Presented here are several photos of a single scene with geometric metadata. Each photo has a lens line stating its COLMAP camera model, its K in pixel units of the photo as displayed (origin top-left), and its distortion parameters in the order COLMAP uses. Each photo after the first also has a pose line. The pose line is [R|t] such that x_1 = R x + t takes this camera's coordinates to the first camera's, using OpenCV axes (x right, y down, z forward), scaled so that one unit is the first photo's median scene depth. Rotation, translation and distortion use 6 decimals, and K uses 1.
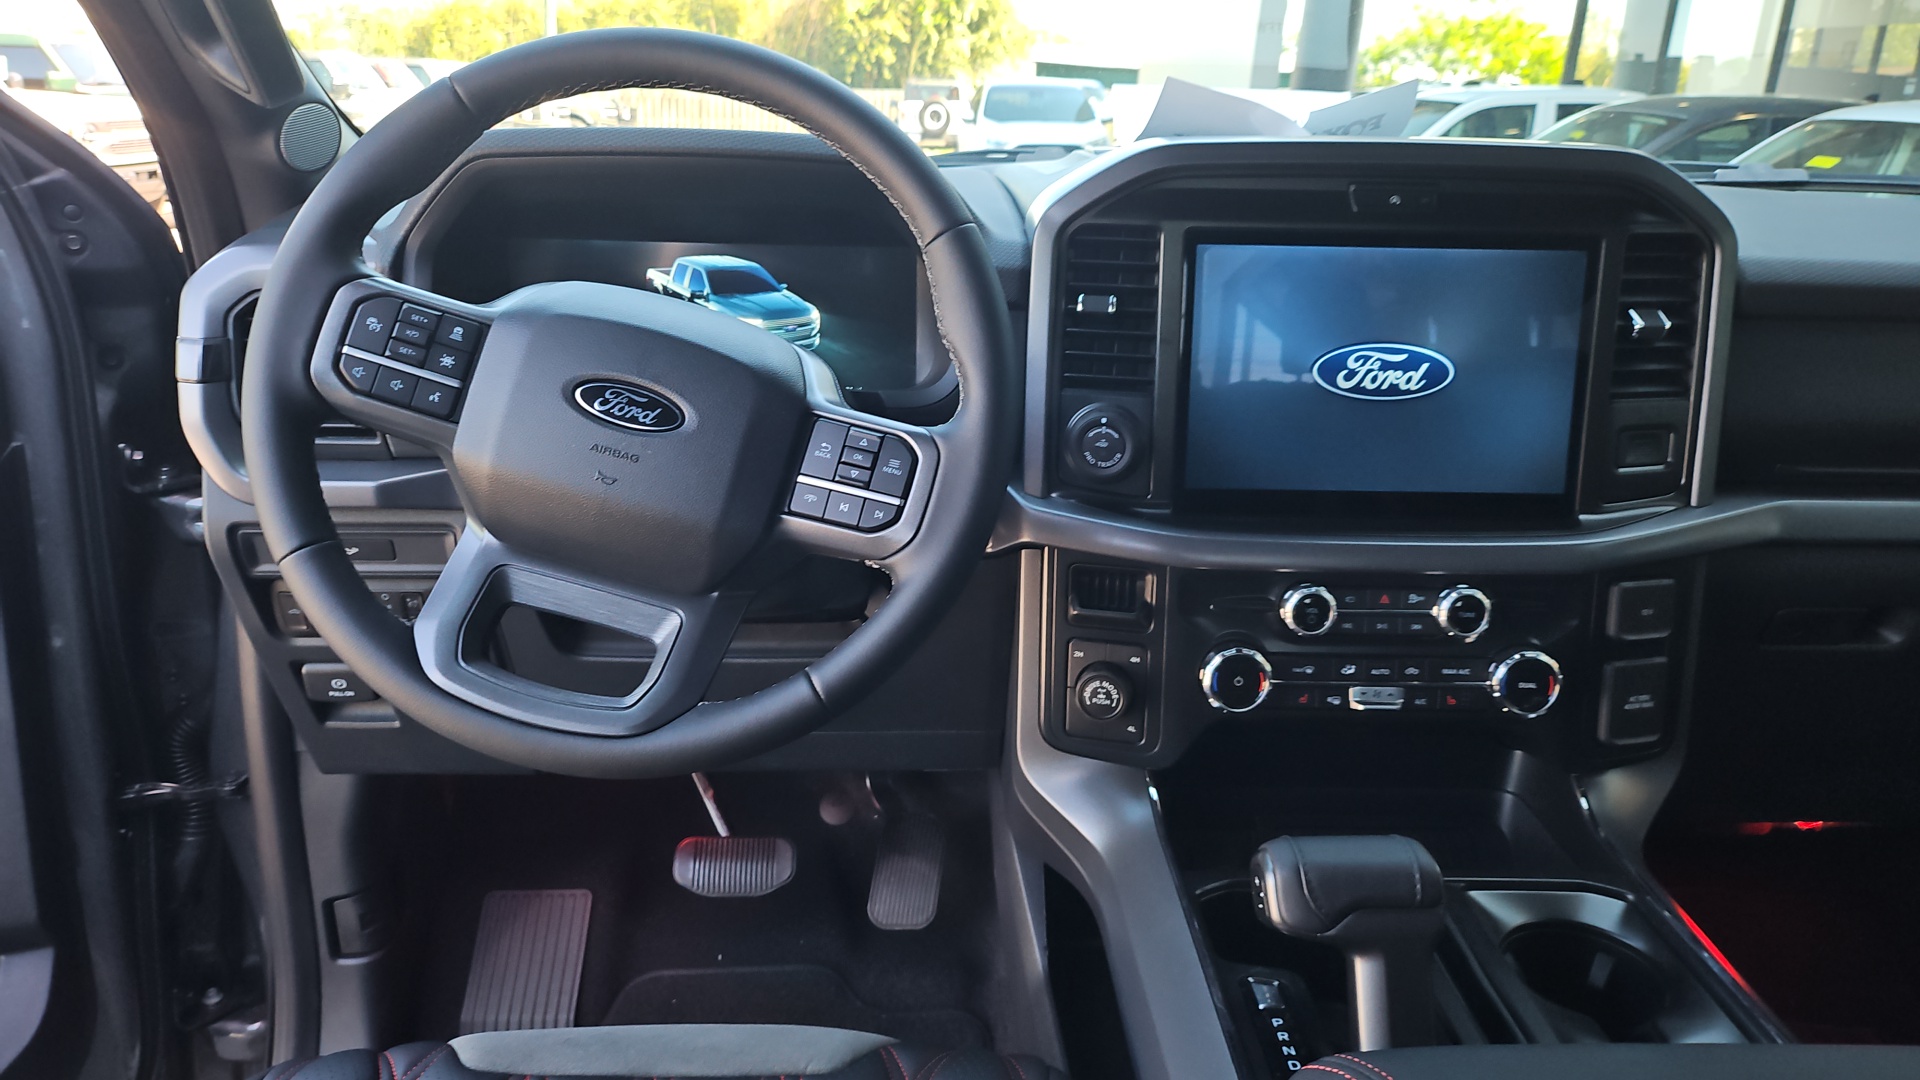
lens RADIAL K [[1392.4, 0, 958.5], [0, 1392.4, 538.8], [0, 0, 1]] dist [0.013604, -0.007250]
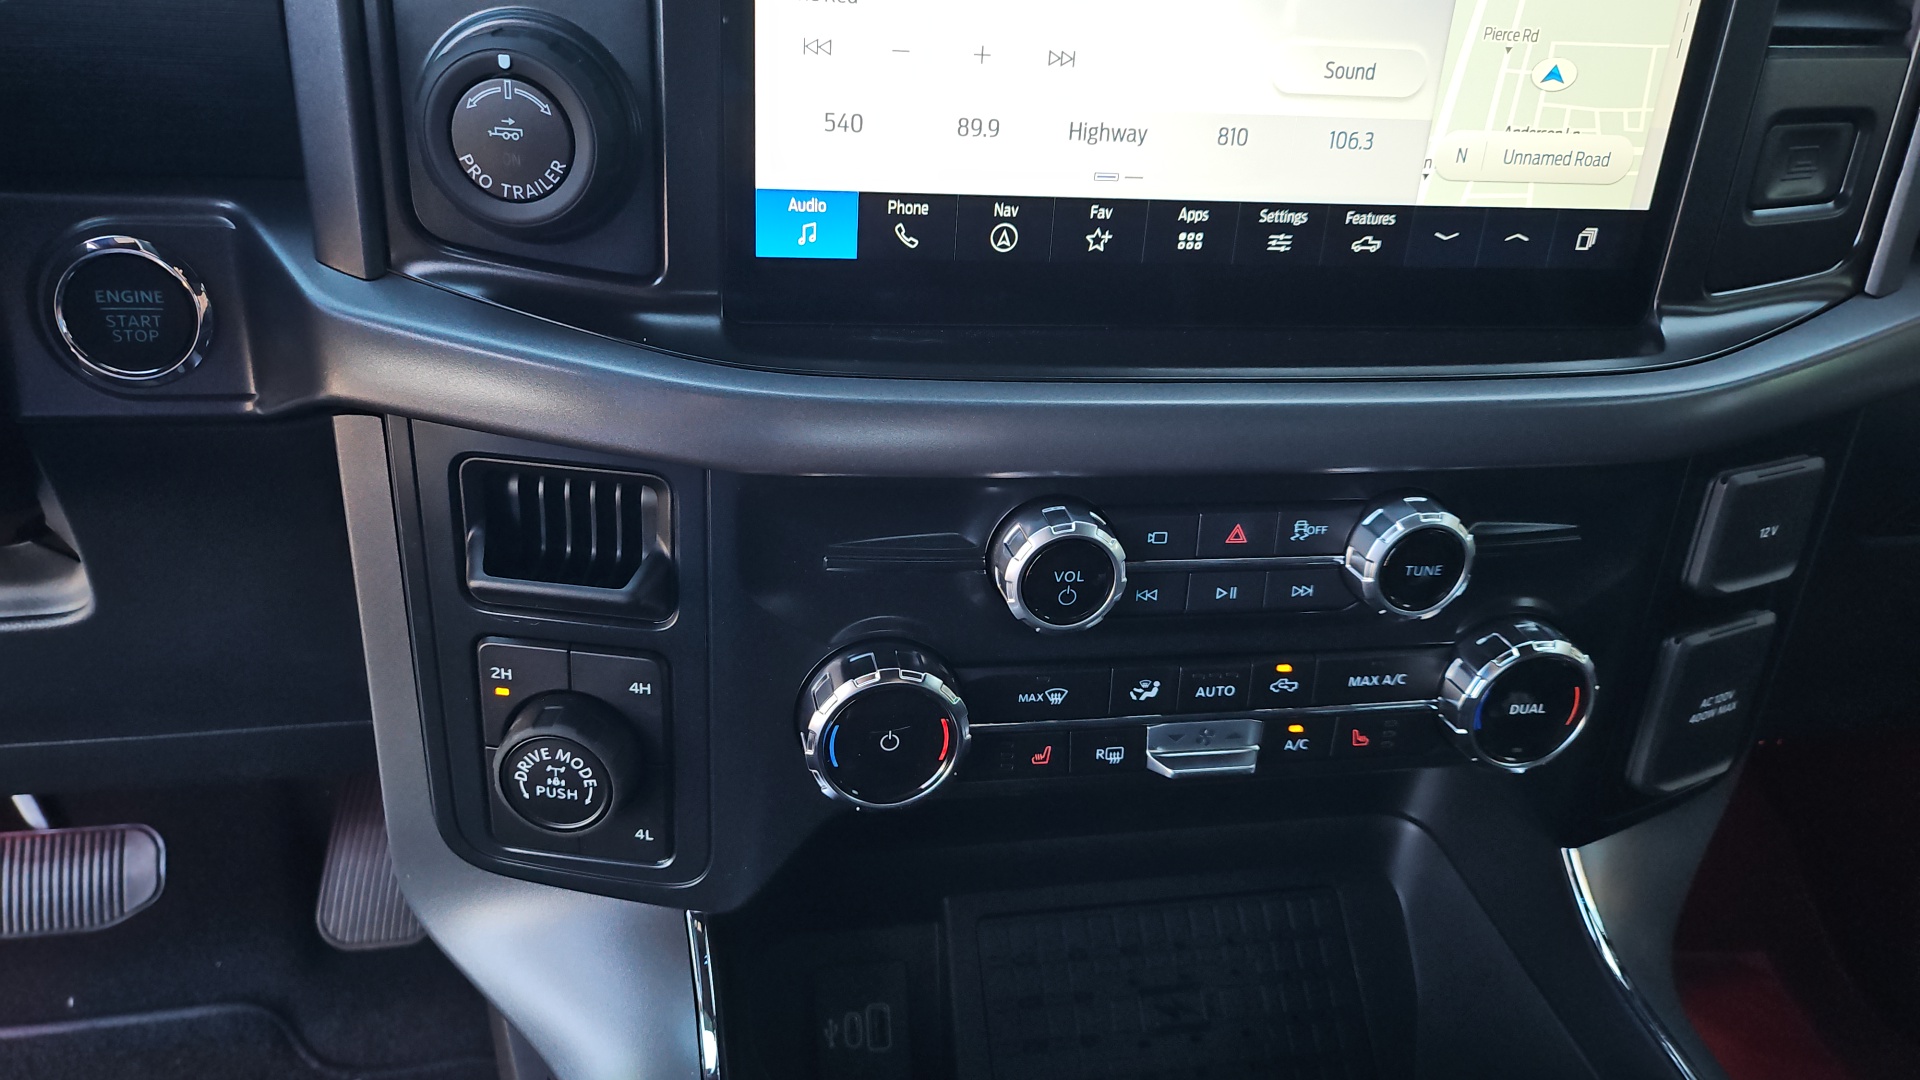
lens RADIAL K [[1392.4, 0, 953.8], [0, 1392.4, 542.6], [0, 0, 1]] dist [0.013604, -0.007250]
pose [[0.984137, -0.031463, 0.174600, 0.148138], [-0.012023, 0.970059, 0.242573, -0.053693], [-0.177005, -0.240825, 0.954292, 0.612374]]
